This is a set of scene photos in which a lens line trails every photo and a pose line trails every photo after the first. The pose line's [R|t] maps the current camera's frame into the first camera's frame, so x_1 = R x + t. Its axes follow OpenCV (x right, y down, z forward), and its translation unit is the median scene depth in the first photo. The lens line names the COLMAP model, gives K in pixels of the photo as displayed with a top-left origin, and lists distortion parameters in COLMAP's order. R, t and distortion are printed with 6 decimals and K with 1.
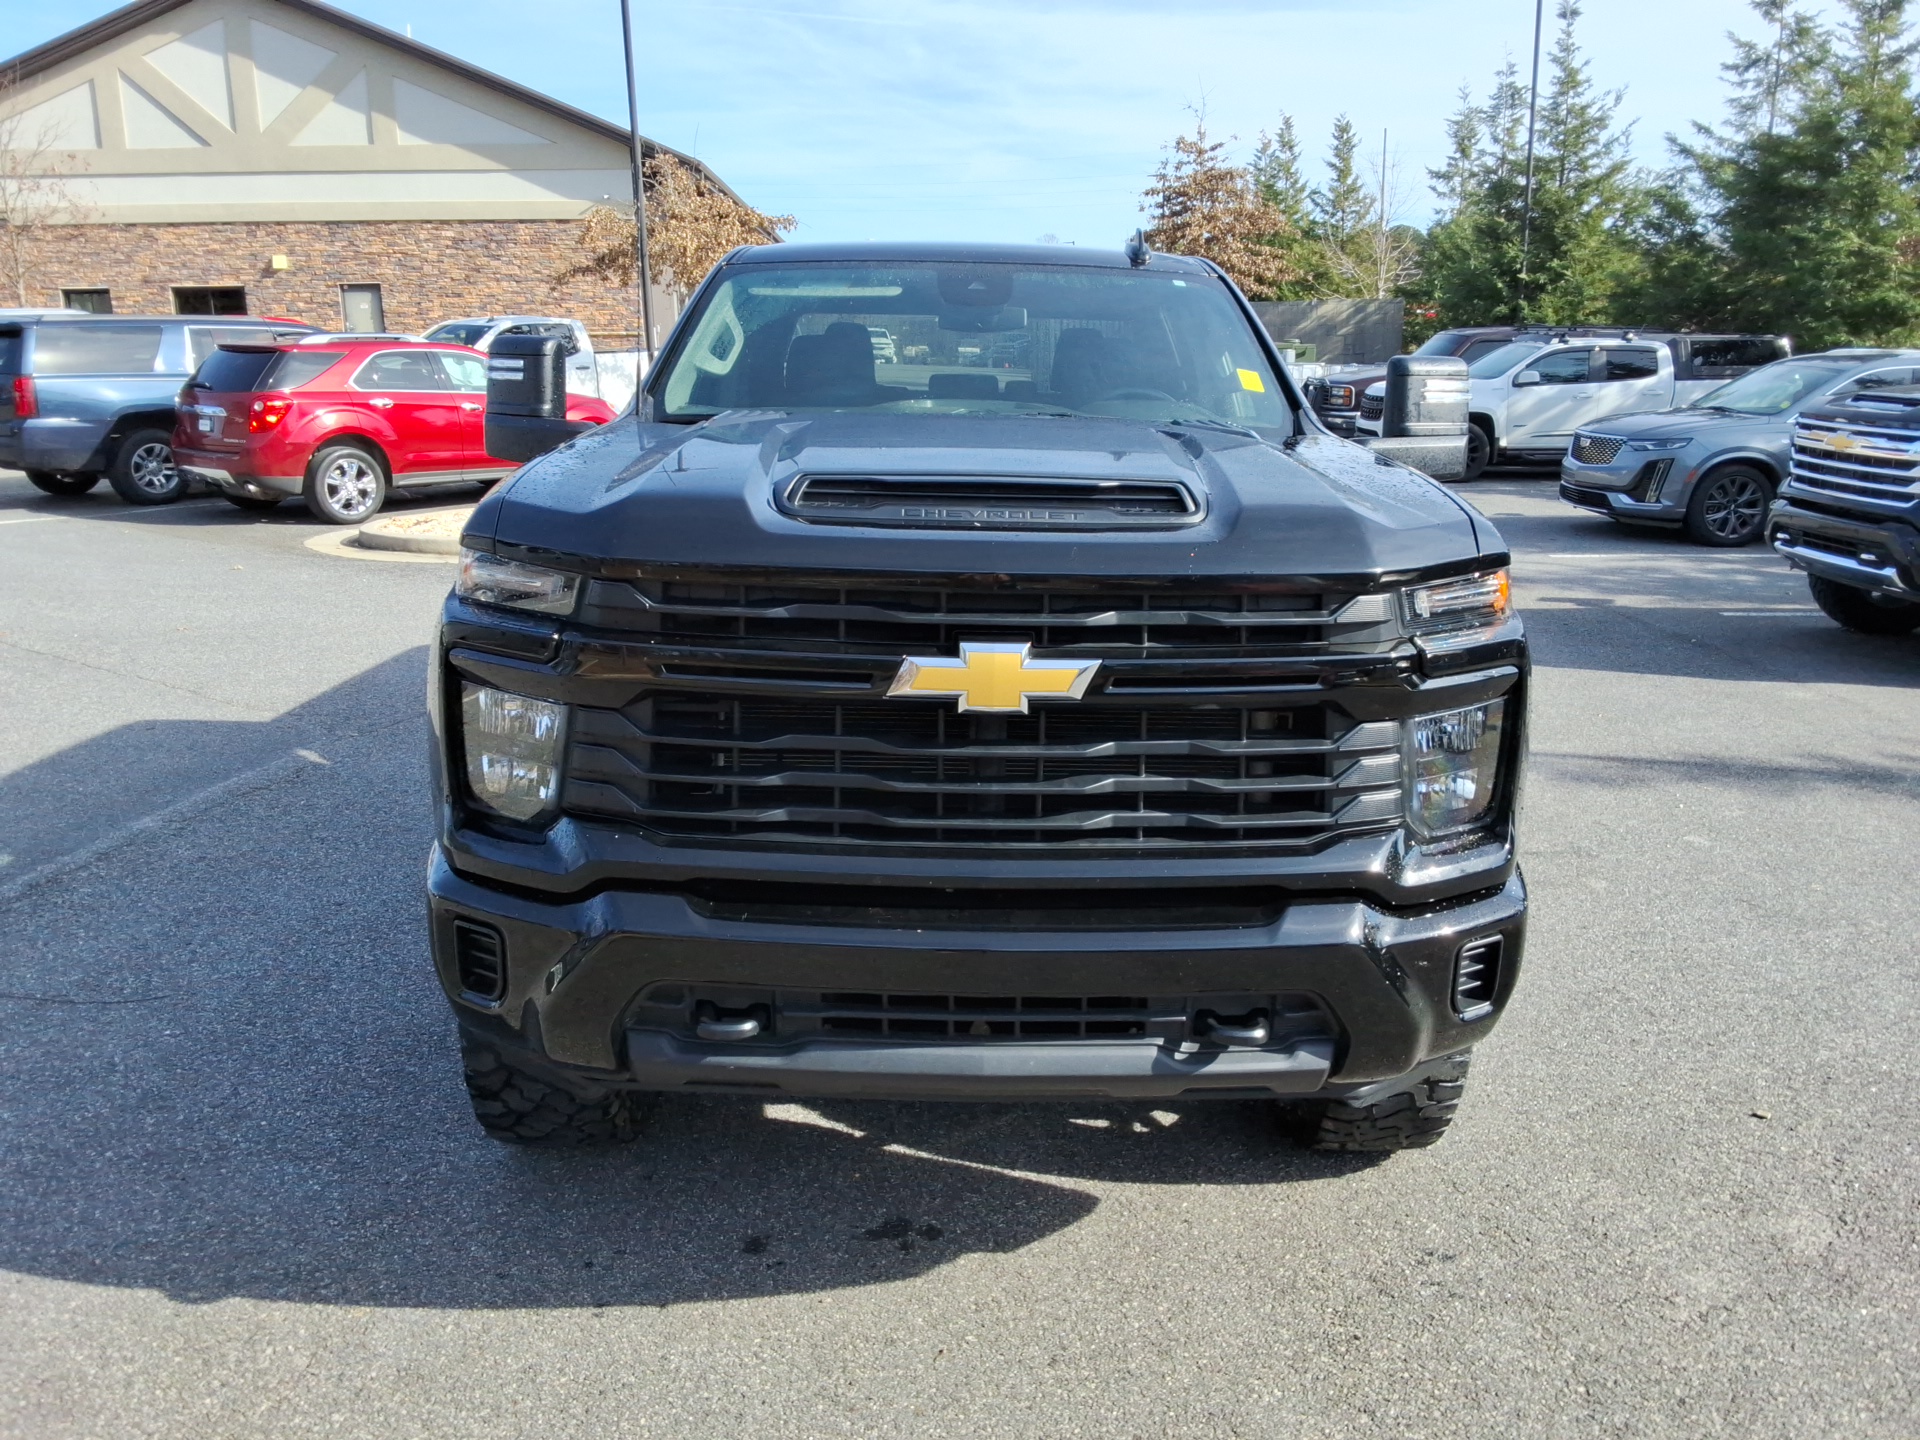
lens RADIAL K [[1547.4, 0, 978.5], [0, 1547.4, 710.4], [0, 0, 1]] dist [0.083243, -0.124205]
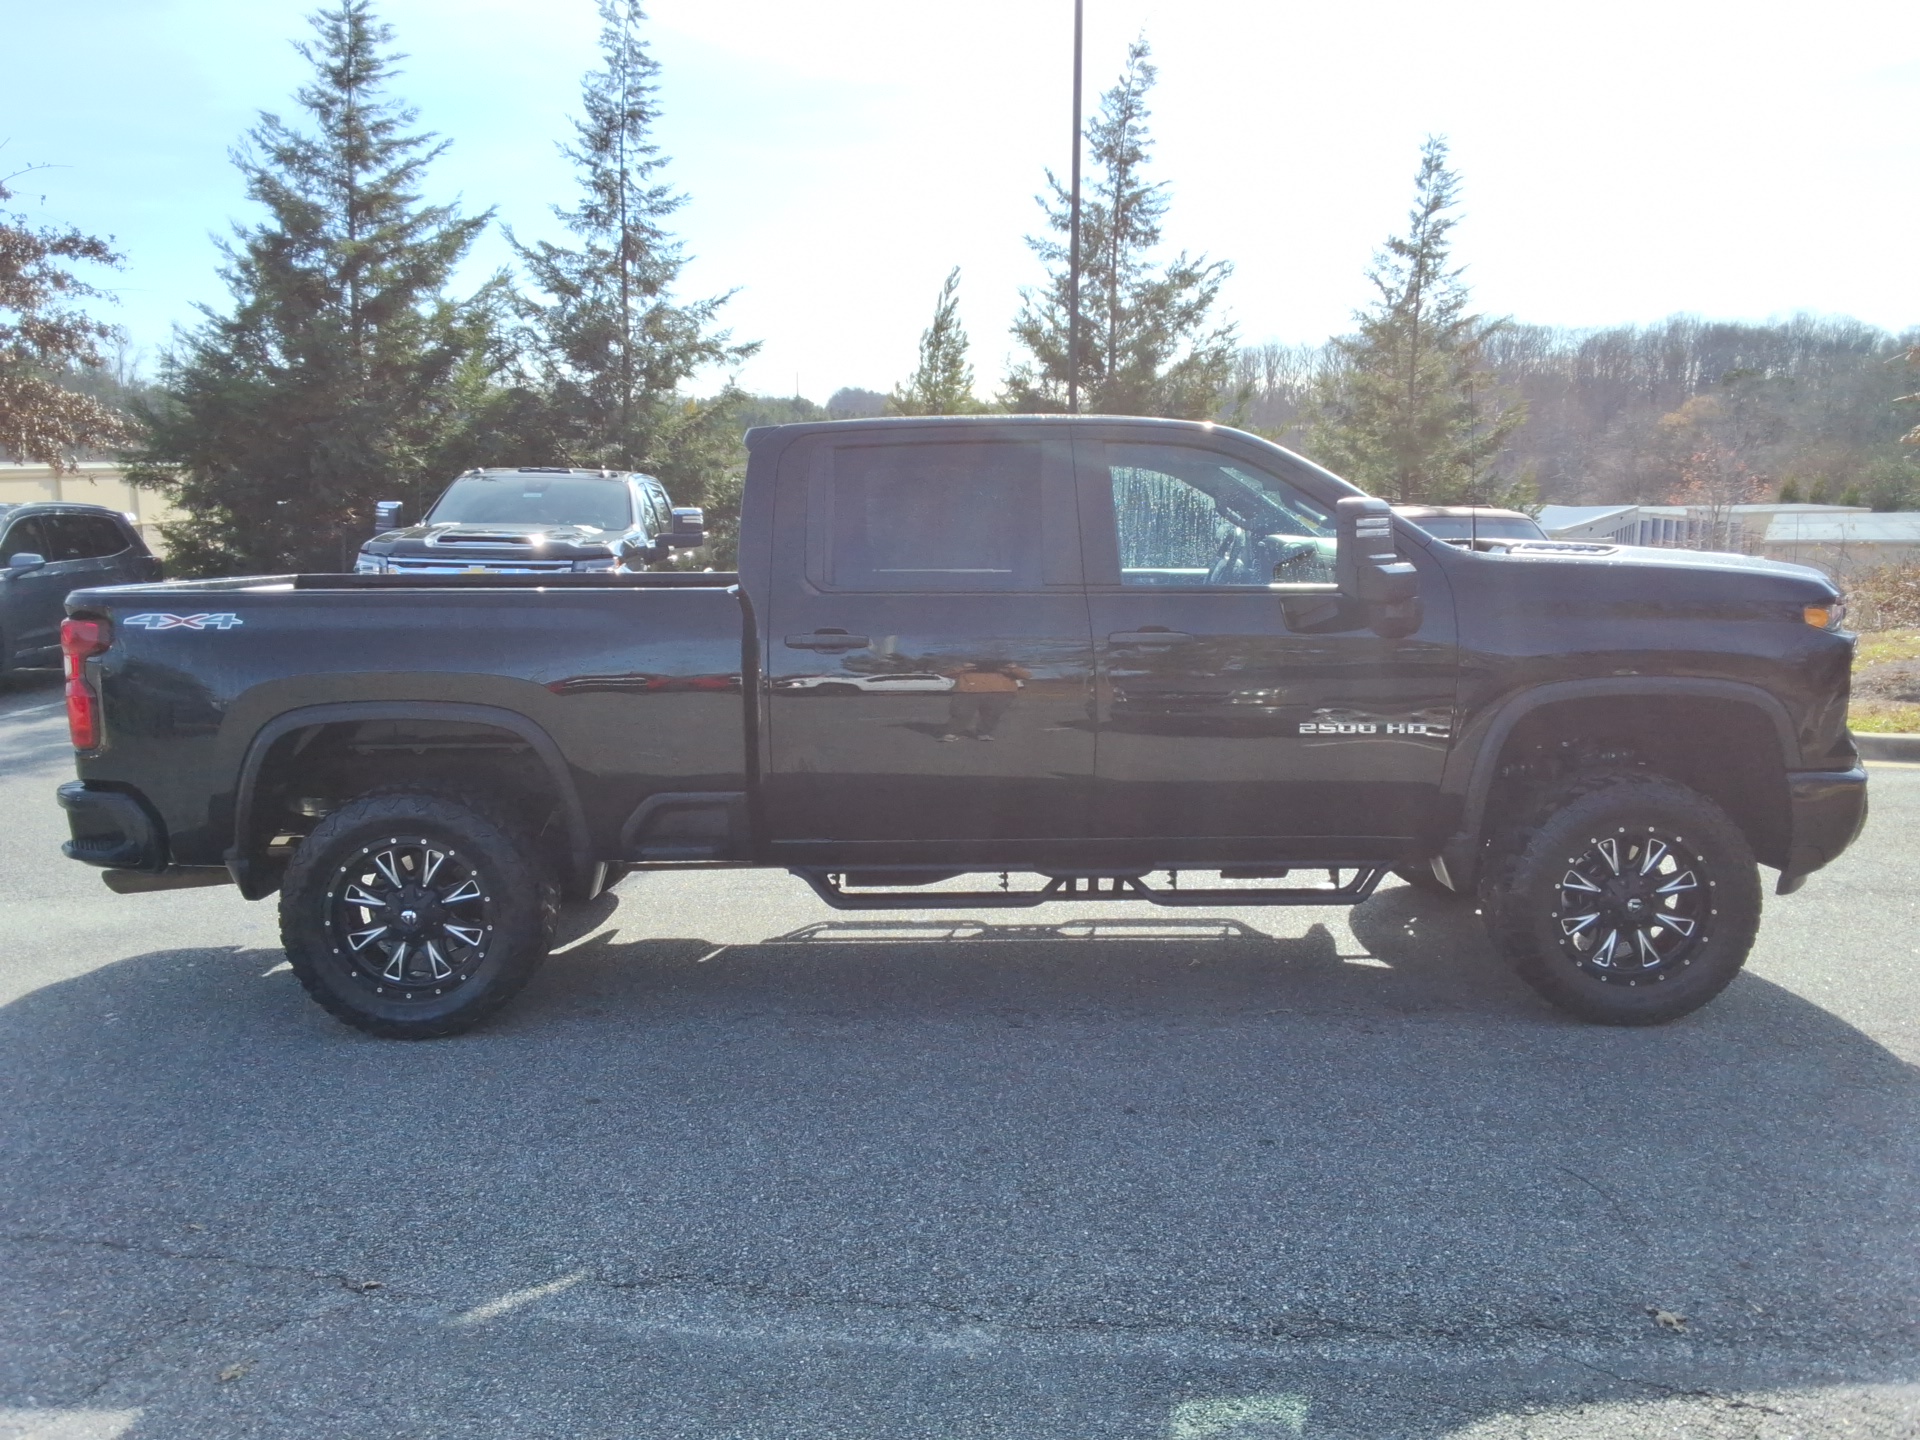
lens RADIAL K [[1547.4, 0, 977.4], [0, 1547.4, 723.3], [0, 0, 1]] dist [0.083243, -0.124205]
pose [[0.003642, -0.147430, 0.989066, -0.208625], [0.225621, 0.963690, 0.142817, -0.044131], [-0.974208, 0.222634, 0.036773, 0.182585]]
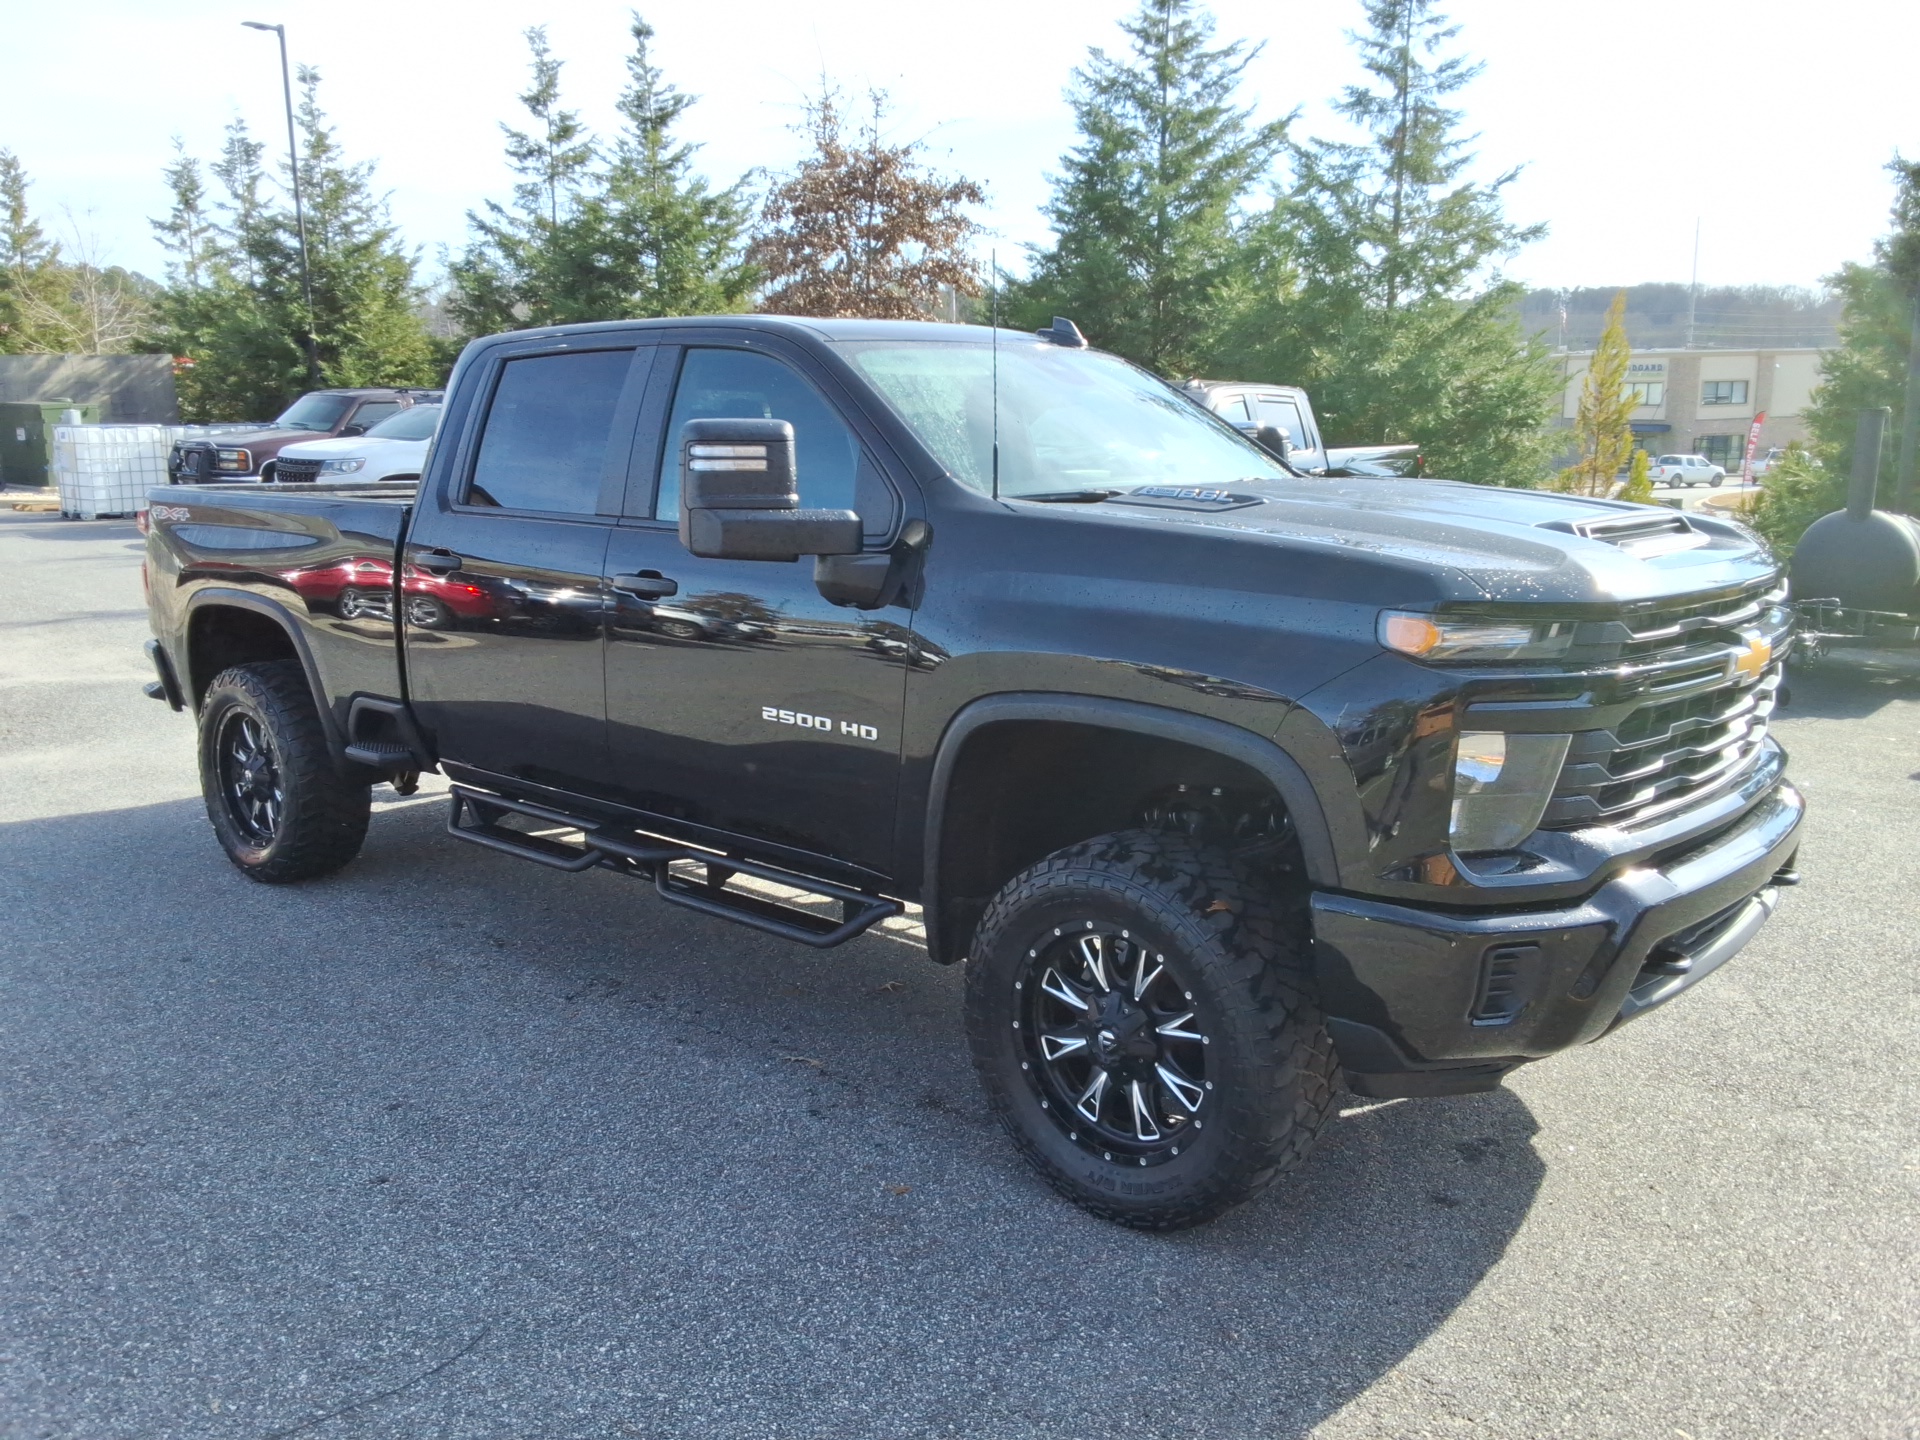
lens RADIAL K [[1547.4, 0, 968.6], [0, 1547.4, 716.4], [0, 0, 1]] dist [0.083243, -0.124205]
pose [[0.676770, -0.149624, 0.720829, -0.122552], [0.172512, 0.984099, 0.042304, -0.012483], [-0.715697, 0.095722, 0.691821, 0.043635]]
